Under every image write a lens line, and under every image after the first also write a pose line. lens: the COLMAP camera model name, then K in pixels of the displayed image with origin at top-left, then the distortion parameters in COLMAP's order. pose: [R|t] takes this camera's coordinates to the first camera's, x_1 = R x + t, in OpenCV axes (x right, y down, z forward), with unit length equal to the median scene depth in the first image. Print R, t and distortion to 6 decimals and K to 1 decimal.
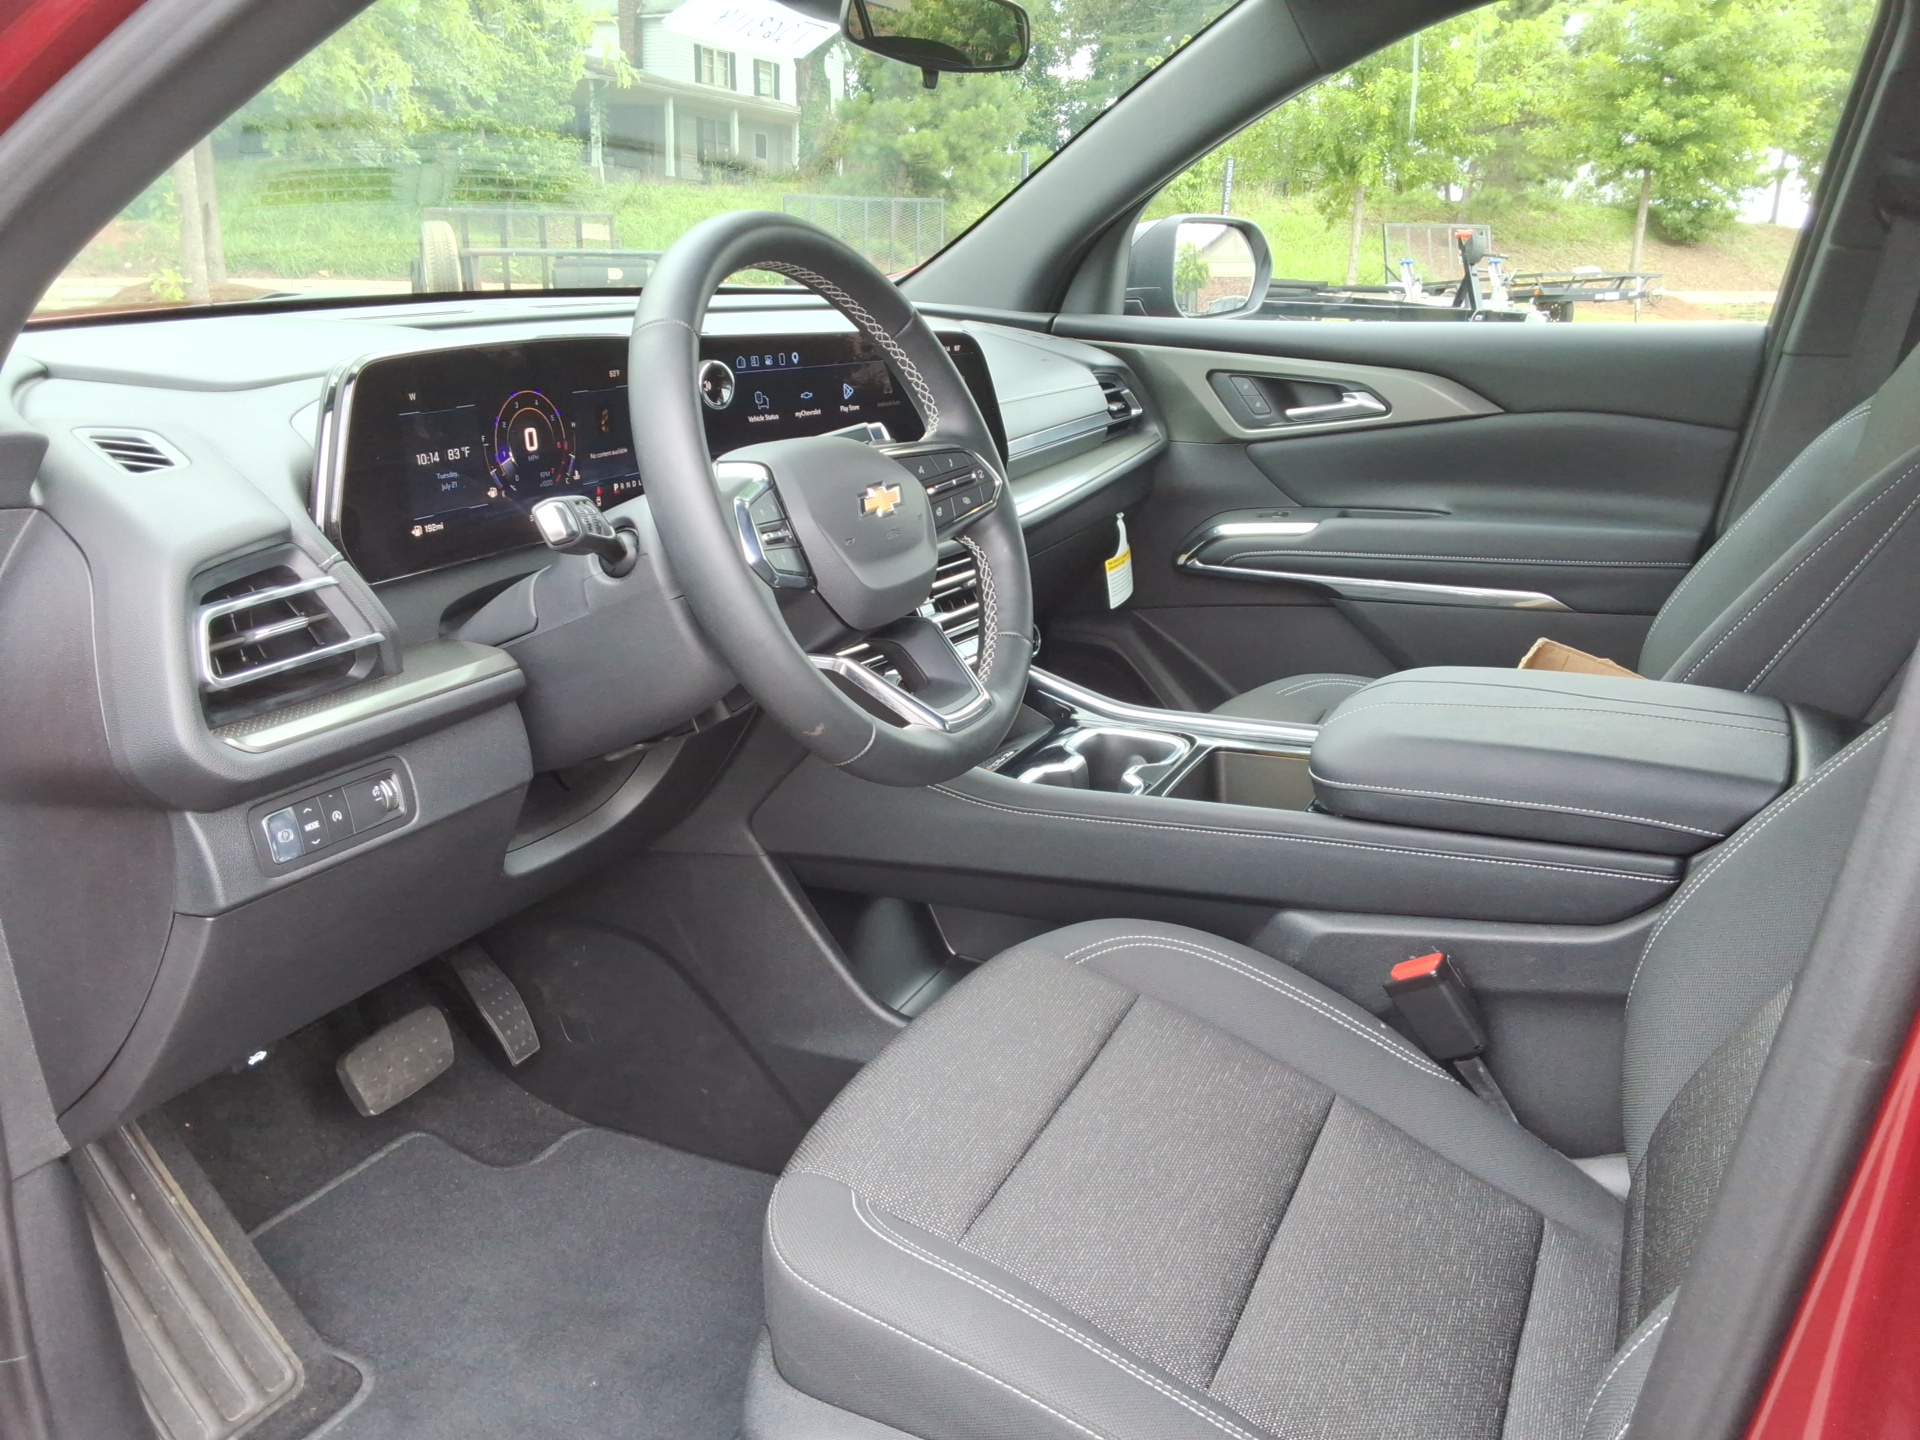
lens RADIAL K [[1547.3, 0, 966.1], [0, 1547.3, 705.8], [0, 0, 1]] dist [0.098749, -0.160686]
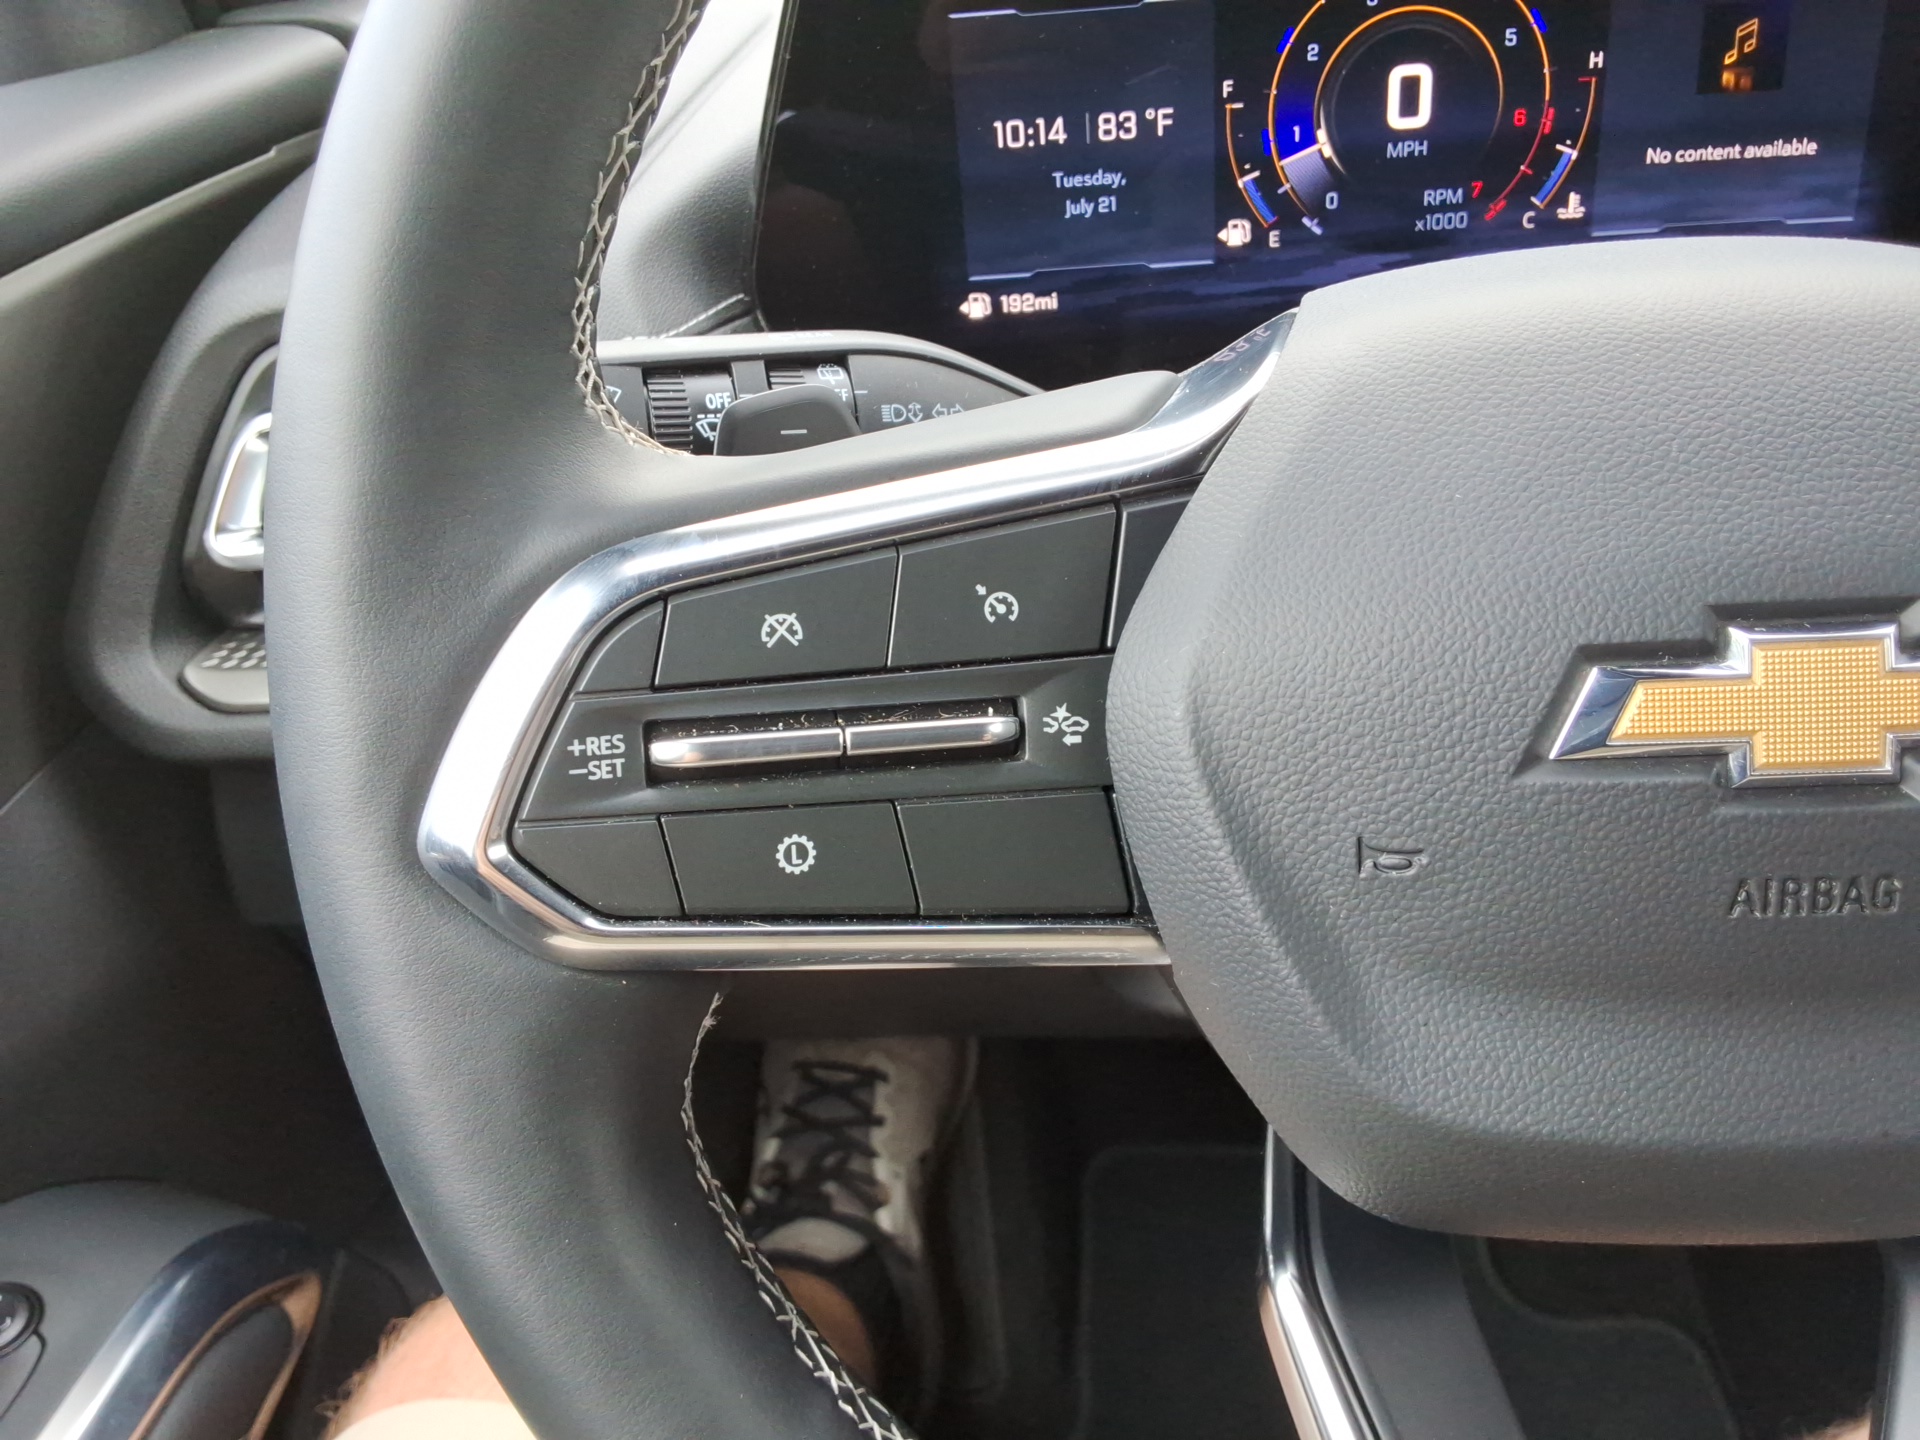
lens RADIAL K [[1547.3, 0, 979.4], [0, 1547.3, 711.9], [0, 0, 1]] dist [0.098749, -0.160686]
pose [[0.382651, 0.436854, -0.814086, 0.002072], [-0.192507, 0.899508, 0.392208, -0.007194], [0.903615, 0.006639, 0.428295, 0.032549]]
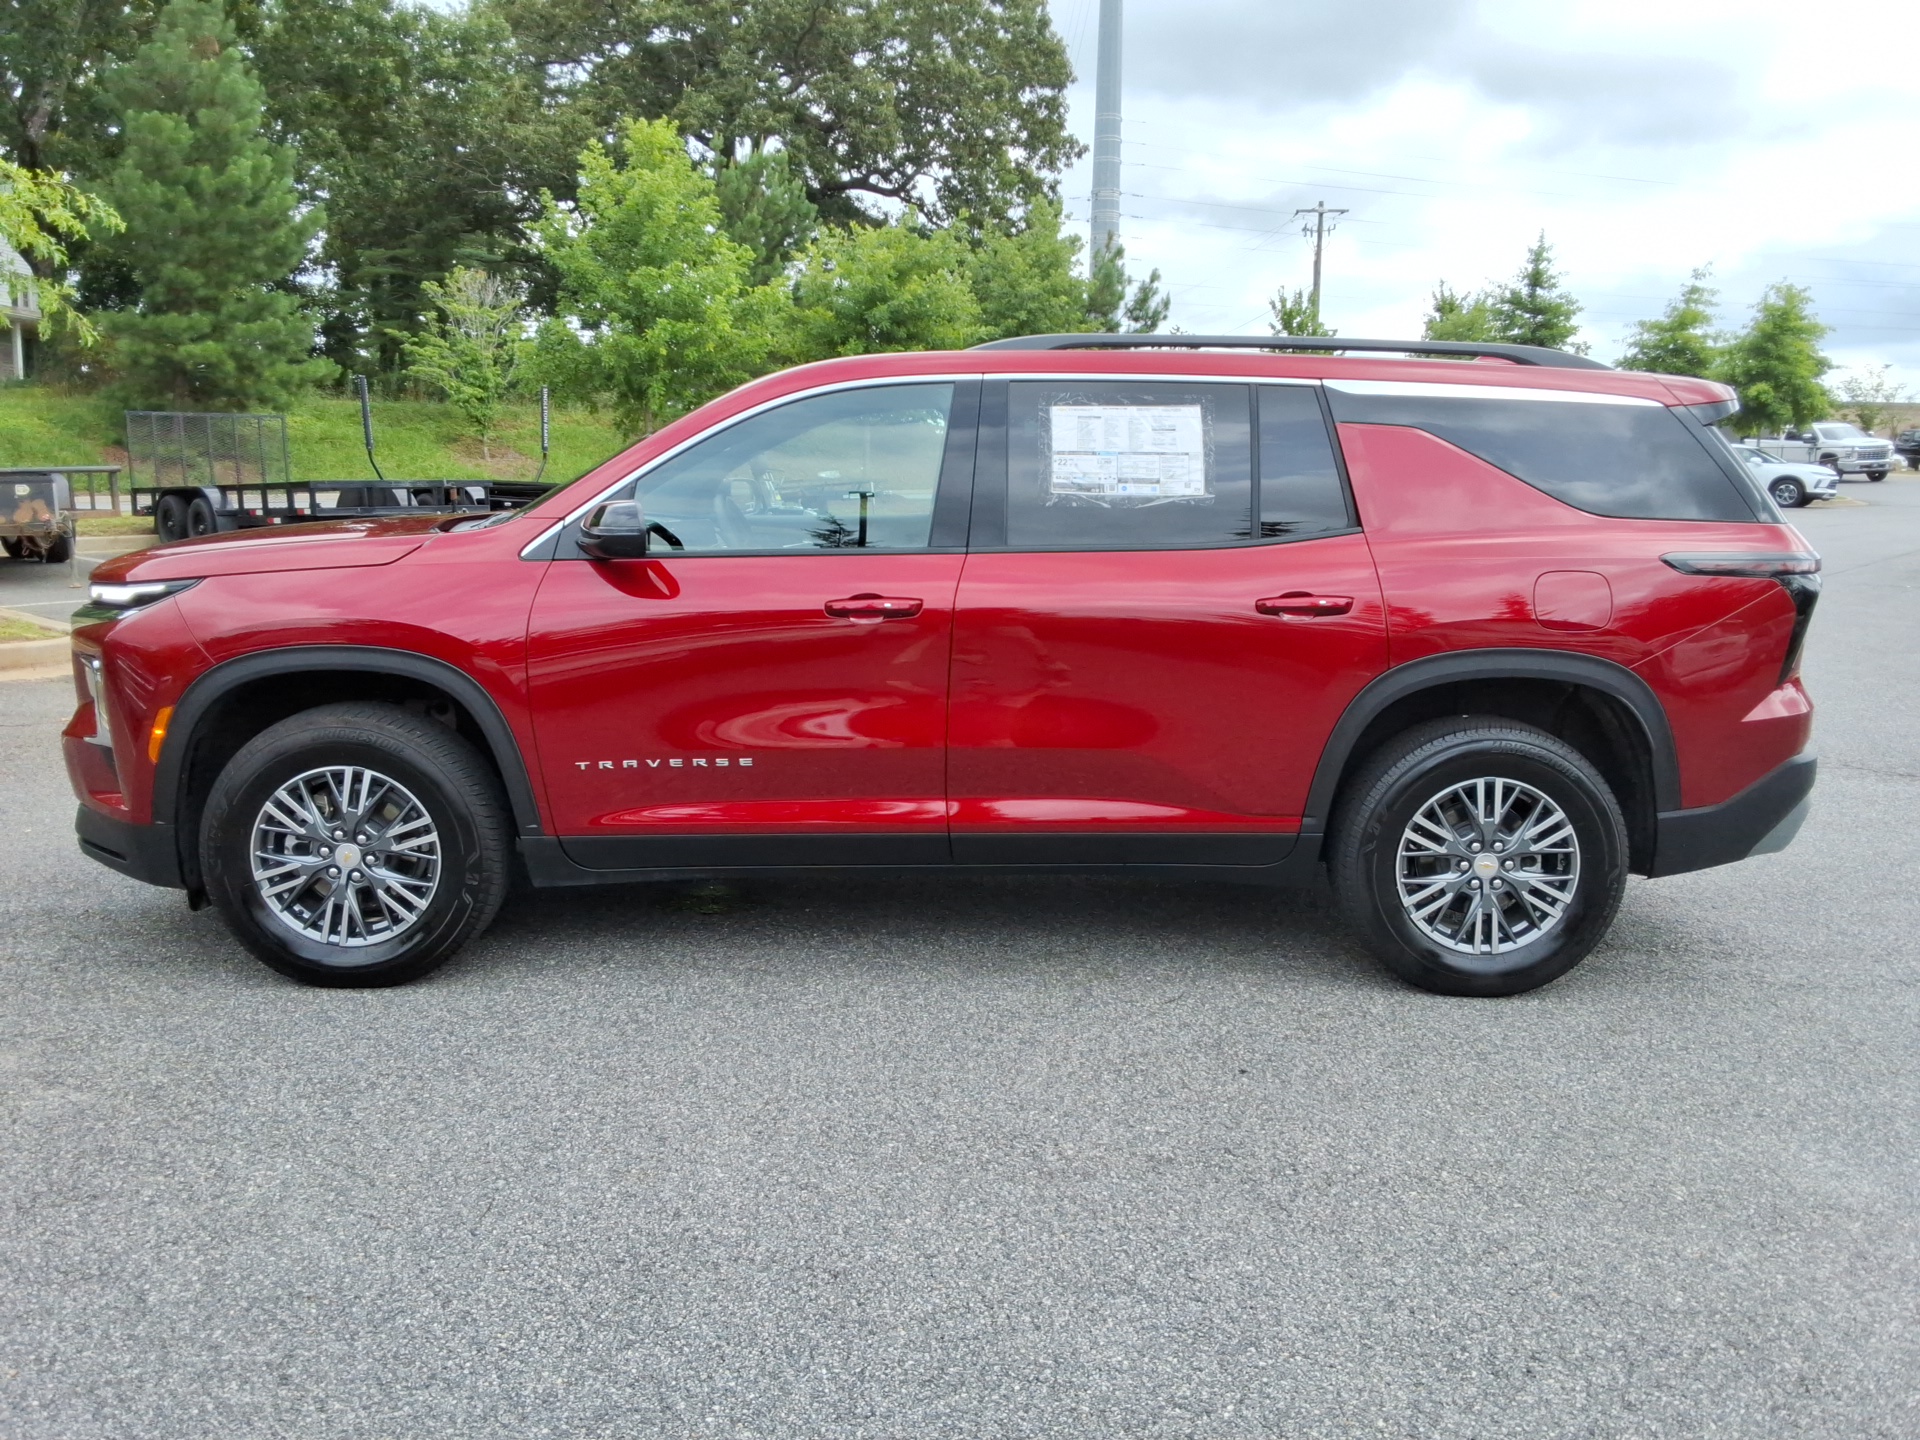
lens RADIAL K [[1547.3, 0, 987.2], [0, 1547.3, 701.6], [0, 0, 1]] dist [0.098749, -0.160686]
pose [[0.892369, -0.074005, 0.445198, -0.063977], [0.128410, 0.987326, -0.093265, 0.035880], [-0.432654, 0.140394, 0.890562, -0.145685]]
